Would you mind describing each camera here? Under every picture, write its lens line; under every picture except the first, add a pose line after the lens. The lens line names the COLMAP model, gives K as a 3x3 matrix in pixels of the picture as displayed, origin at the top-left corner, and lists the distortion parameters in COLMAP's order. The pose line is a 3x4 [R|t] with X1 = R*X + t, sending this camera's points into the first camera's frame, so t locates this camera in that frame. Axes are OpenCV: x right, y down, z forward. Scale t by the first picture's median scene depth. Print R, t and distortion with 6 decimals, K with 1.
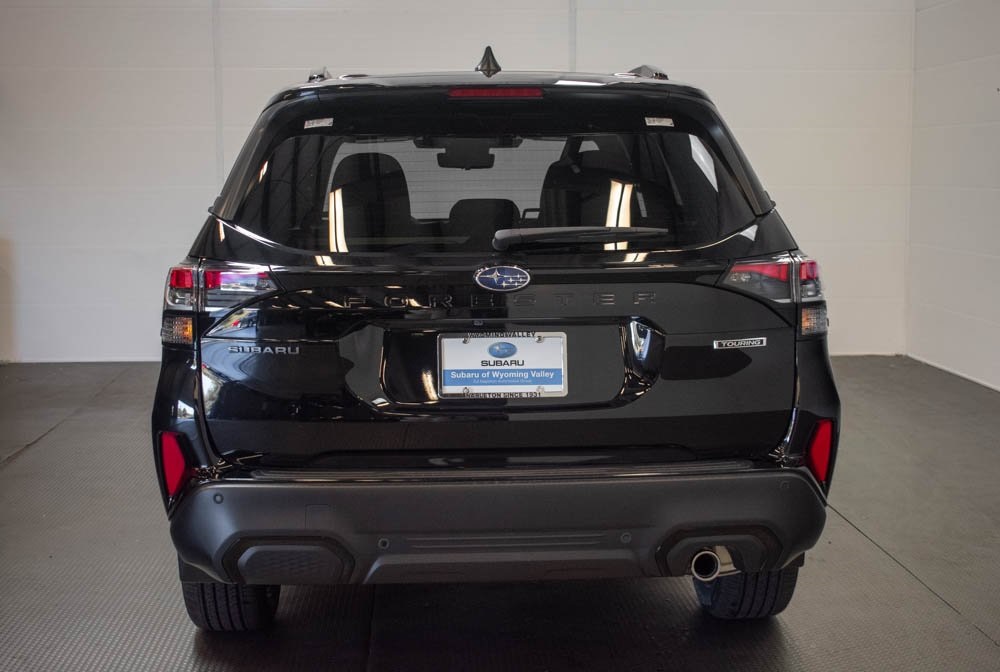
lens RADIAL K [[1362.2, 0, 500.0], [0, 1362.2, 336.0], [0, 0, 1]] dist [-0.008515, 0.424297]
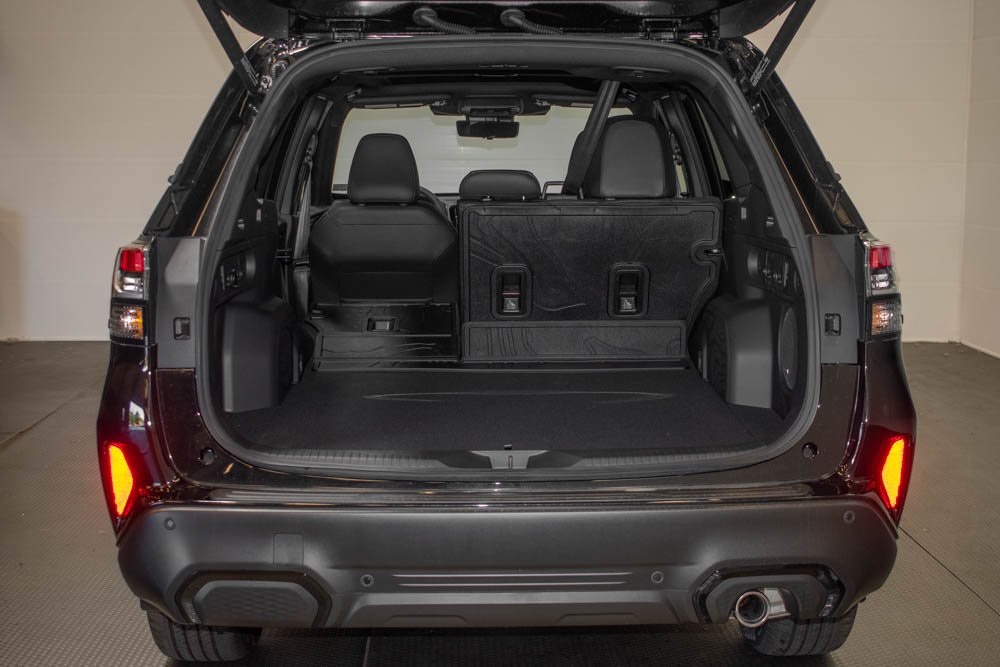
lens RADIAL K [[1385.1, 0, 500.0], [0, 1385.1, 333.5], [0, 0, 1]] dist [0.001742, -0.017904]
pose [[0.999628, 0.010160, -0.025330, 0.015290], [-0.009799, 0.999849, 0.014319, -0.011168], [0.025472, -0.014066, 0.999577, 0.144586]]
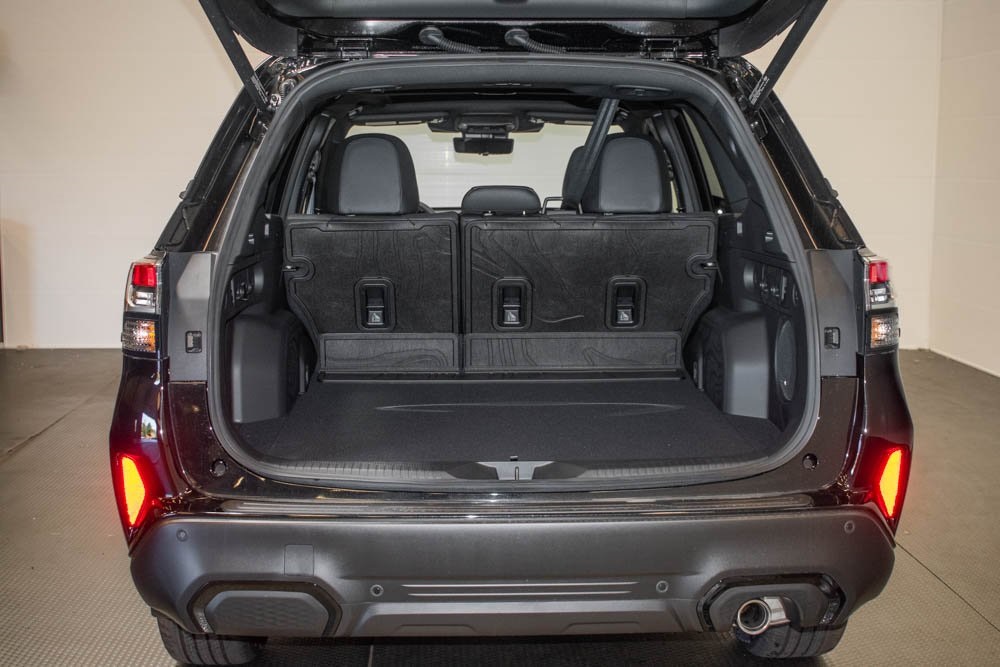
lens RADIAL K [[1318.1, 0, 500.0], [0, 1318.1, 333.5], [0, 0, 1]] dist [-0.012072, -0.015470]
pose [[0.999842, 0.009700, -0.014922, 0.002102], [-0.009556, 0.999907, 0.009710, -0.015185], [0.015014, -0.009566, 0.999842, 0.170778]]
